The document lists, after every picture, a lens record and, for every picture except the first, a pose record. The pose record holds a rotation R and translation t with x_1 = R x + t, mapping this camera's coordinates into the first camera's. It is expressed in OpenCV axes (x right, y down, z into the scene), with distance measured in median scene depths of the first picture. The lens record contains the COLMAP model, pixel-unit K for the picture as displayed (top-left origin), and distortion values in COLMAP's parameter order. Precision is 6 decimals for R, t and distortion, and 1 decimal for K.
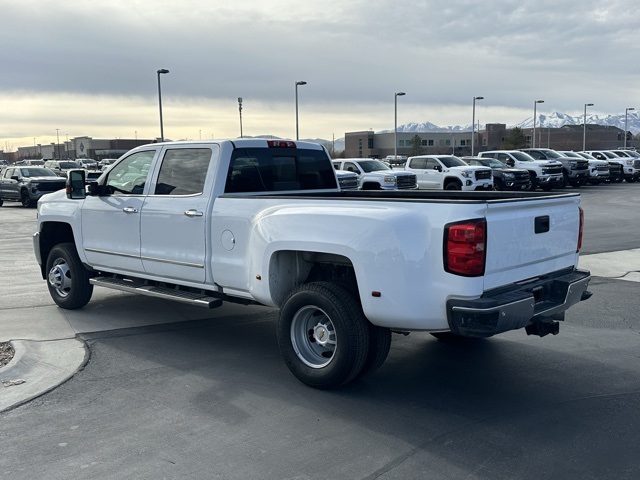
lens RADIAL K [[639.4, 0, 317.3], [0, 639.4, 238.1], [0, 0, 1]] dist [0.170476, -0.314064]
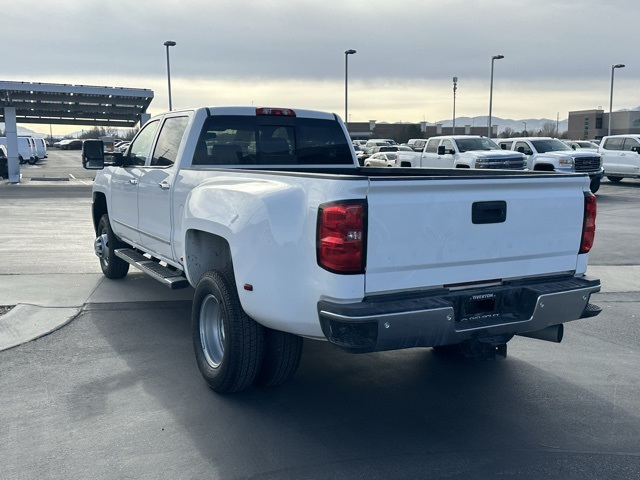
lens RADIAL K [[639.4, 0, 317.3], [0, 639.4, 238.1], [0, 0, 1]] dist [0.170476, -0.314064]
pose [[0.947208, 0.056327, -0.315632, 0.295404], [-0.047679, 0.998247, 0.035059, -0.005946], [0.317054, -0.018159, 0.948234, 0.170702]]
